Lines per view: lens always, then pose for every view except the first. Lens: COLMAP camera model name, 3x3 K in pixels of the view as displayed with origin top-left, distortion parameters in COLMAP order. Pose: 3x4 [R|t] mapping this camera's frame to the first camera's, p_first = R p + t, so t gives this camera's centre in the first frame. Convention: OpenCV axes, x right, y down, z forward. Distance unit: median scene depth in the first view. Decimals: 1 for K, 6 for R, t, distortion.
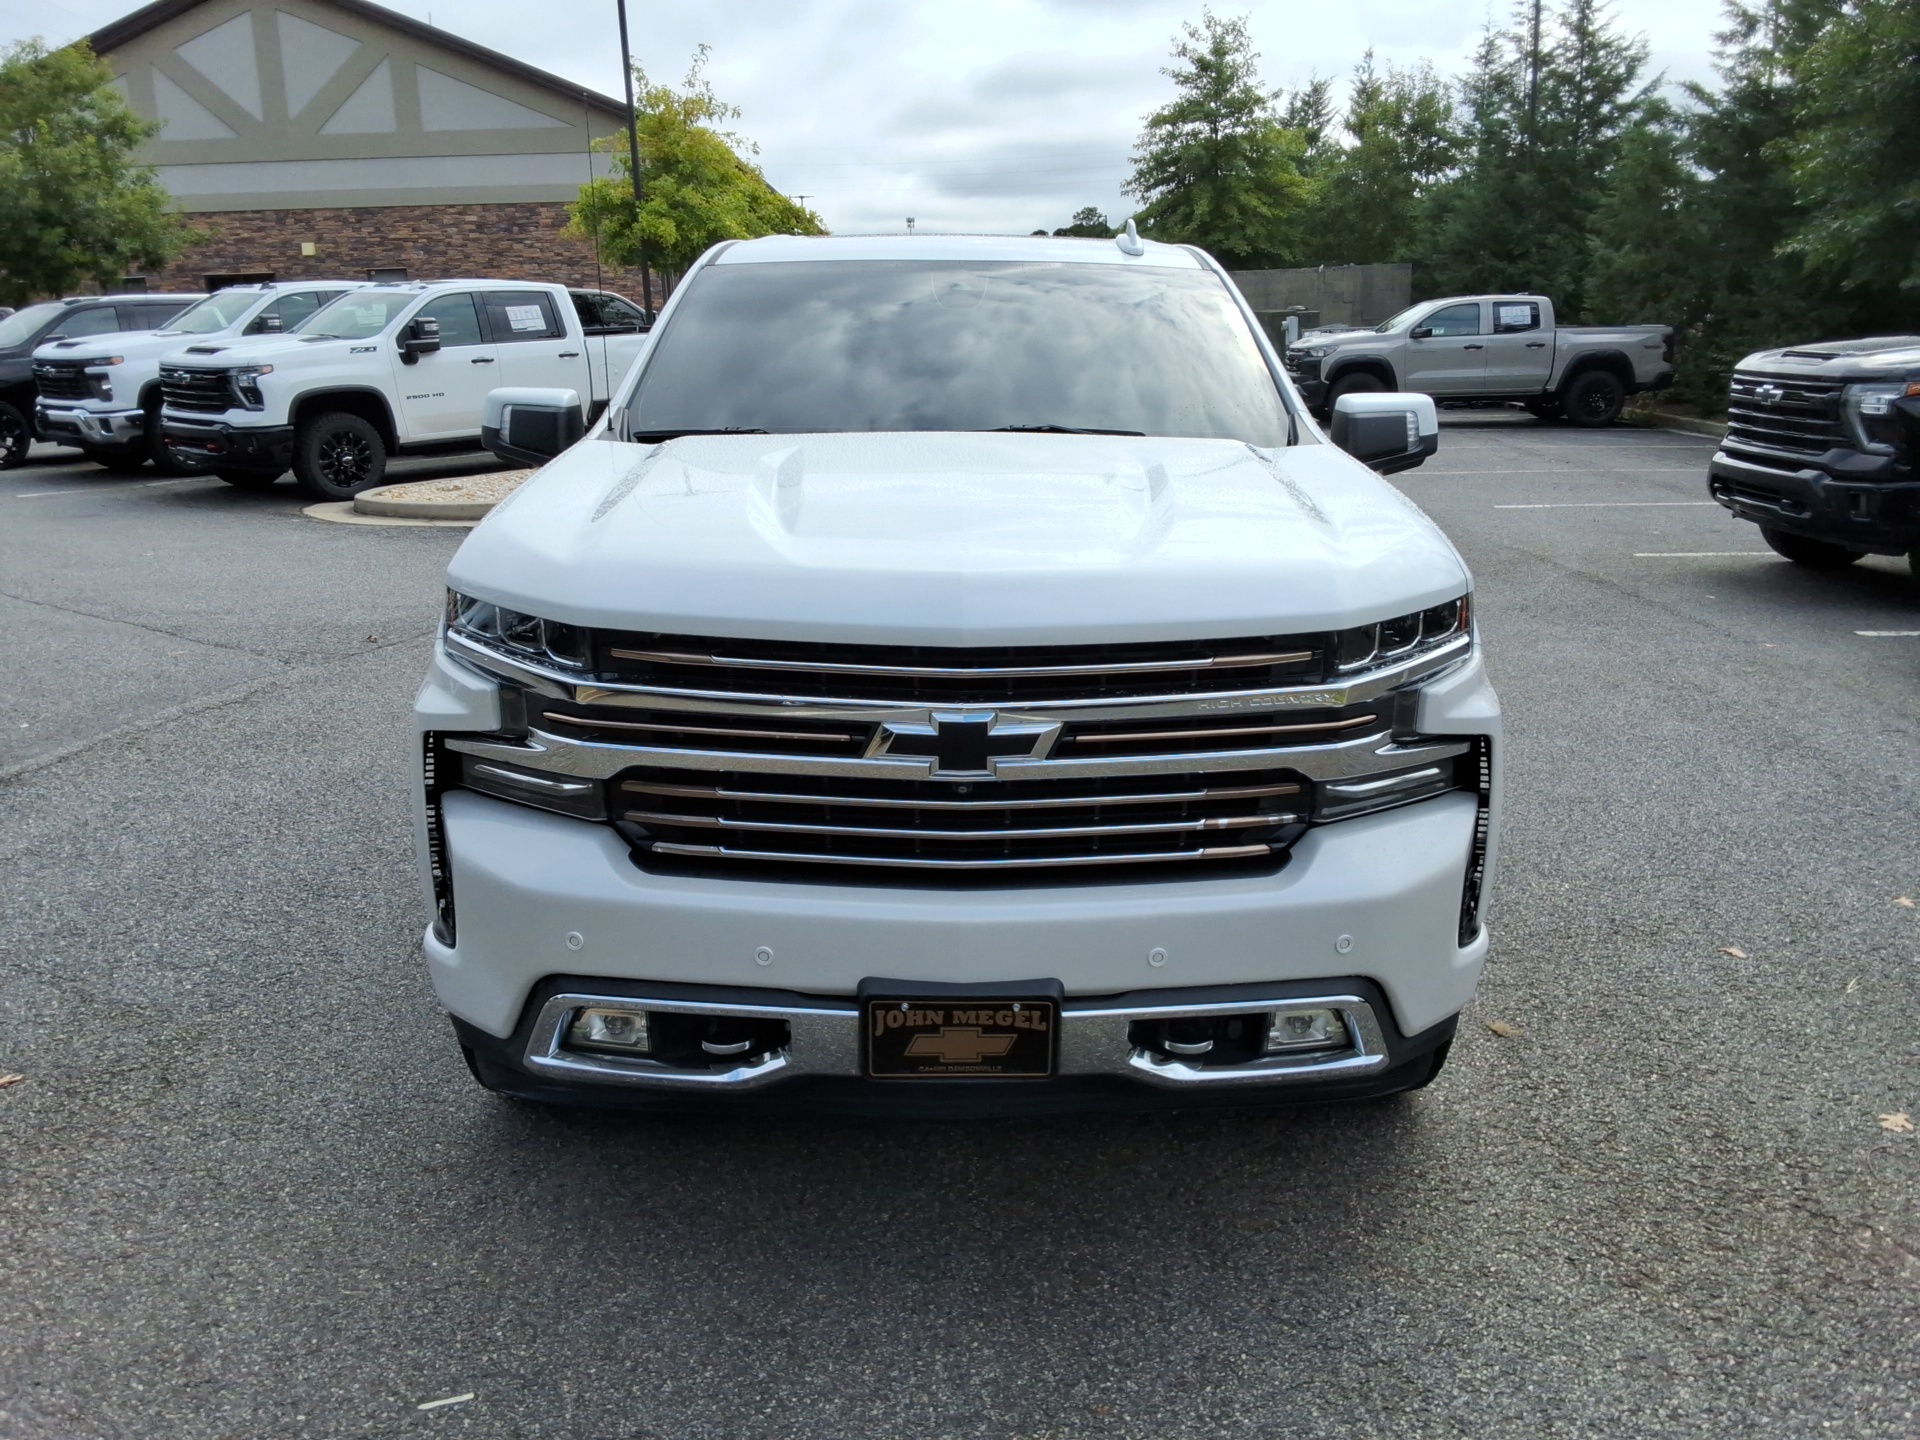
lens RADIAL K [[1548.4, 0, 991.3], [0, 1548.4, 693.3], [0, 0, 1]] dist [0.112314, -0.176532]
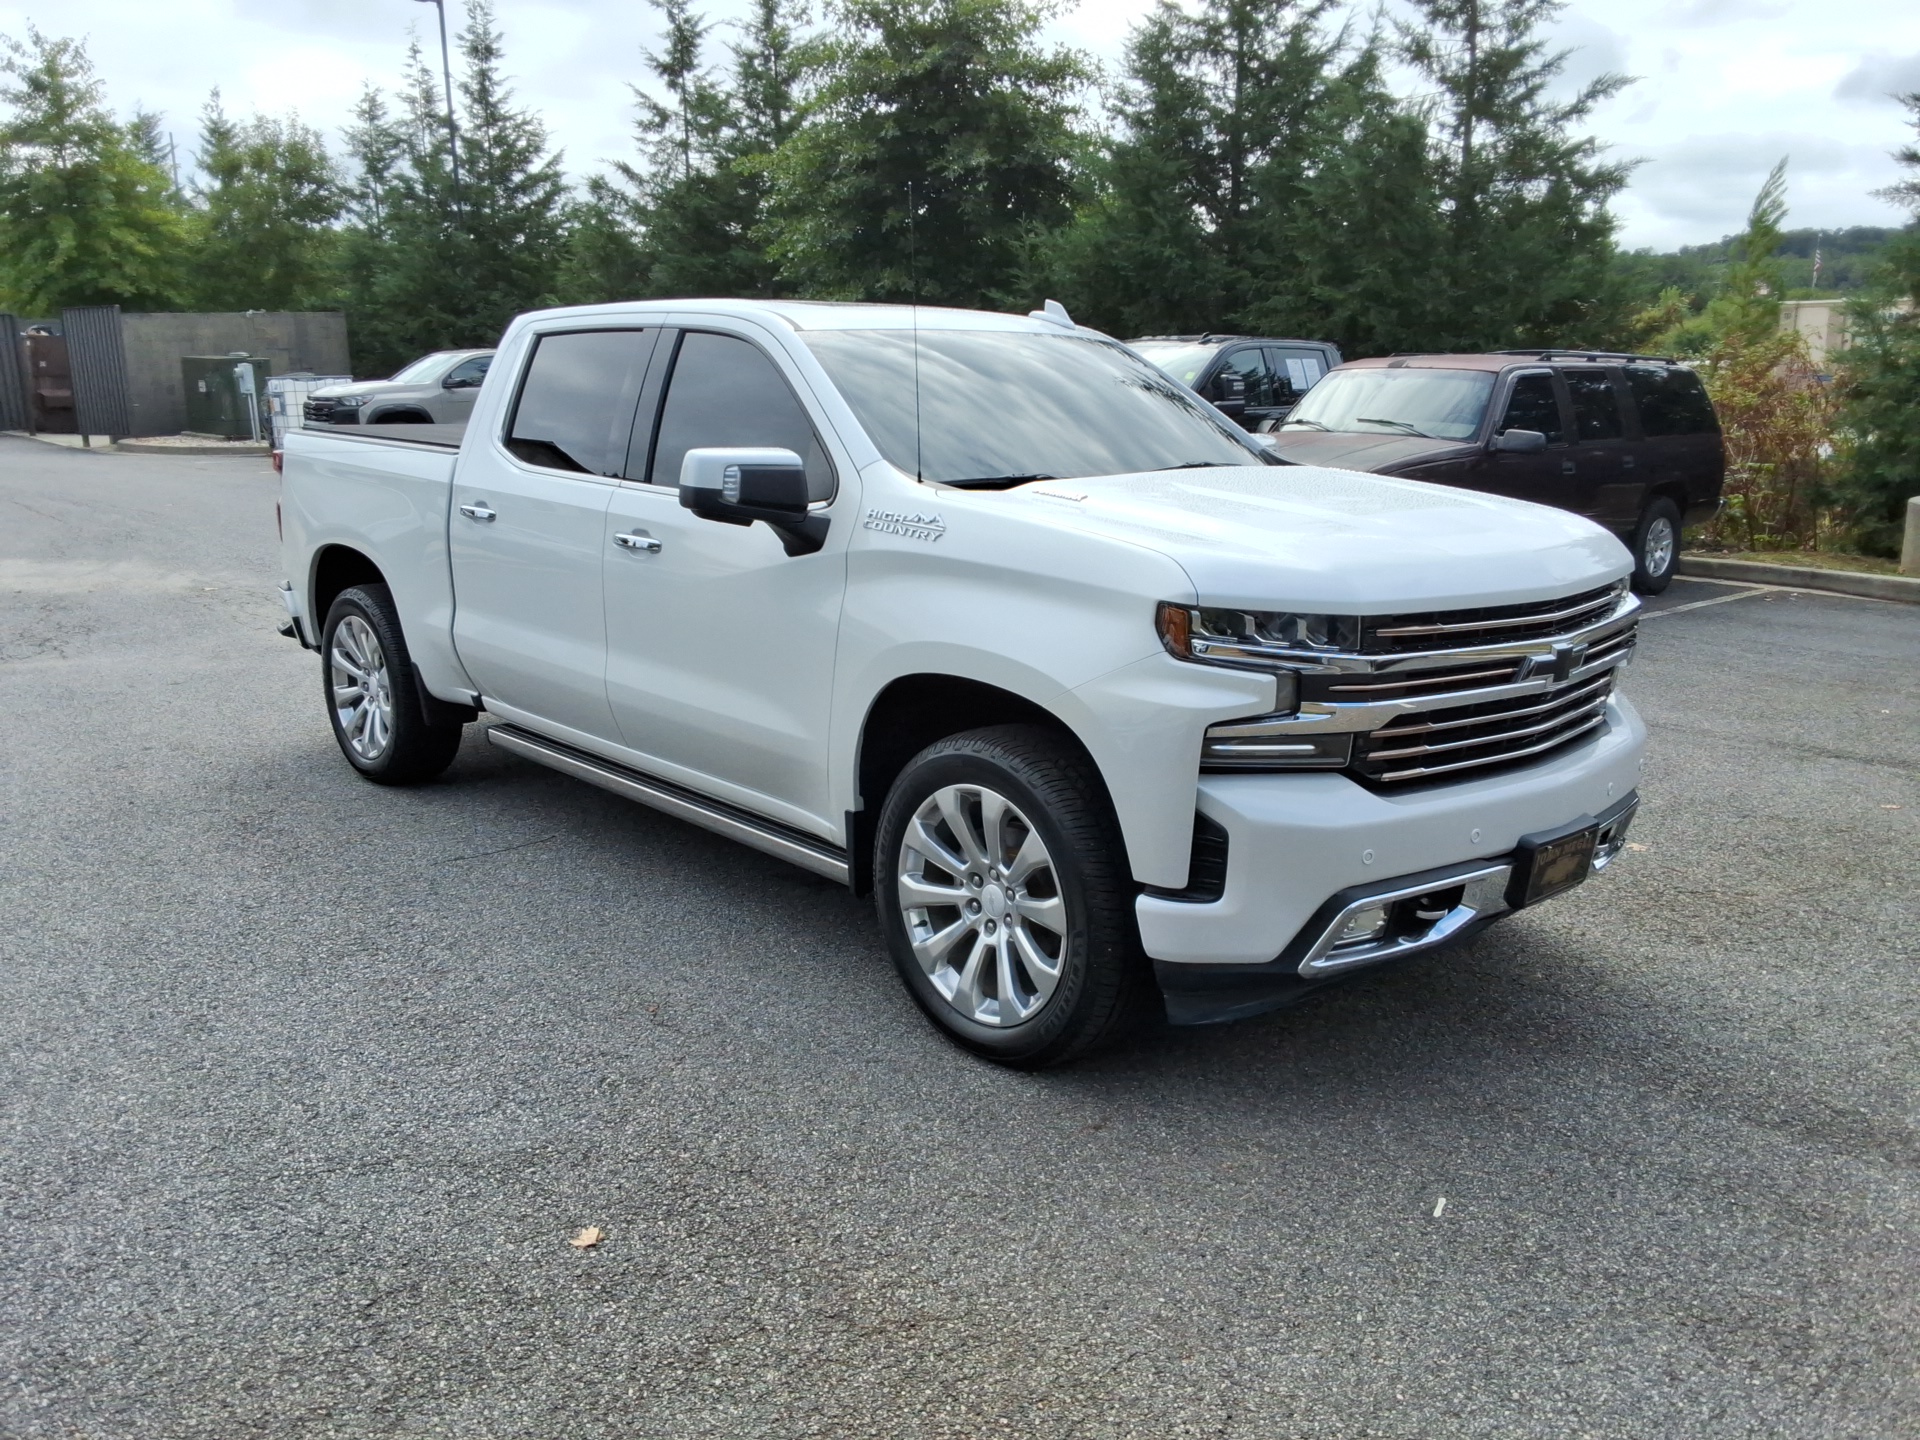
lens RADIAL K [[1548.4, 0, 943.9], [0, 1548.4, 701.5], [0, 0, 1]] dist [0.112314, -0.176532]
pose [[0.745299, -0.135729, 0.652769, -0.141744], [0.151732, 0.987898, 0.032170, -0.006813], [-0.649235, 0.075070, 0.756874, 0.024352]]
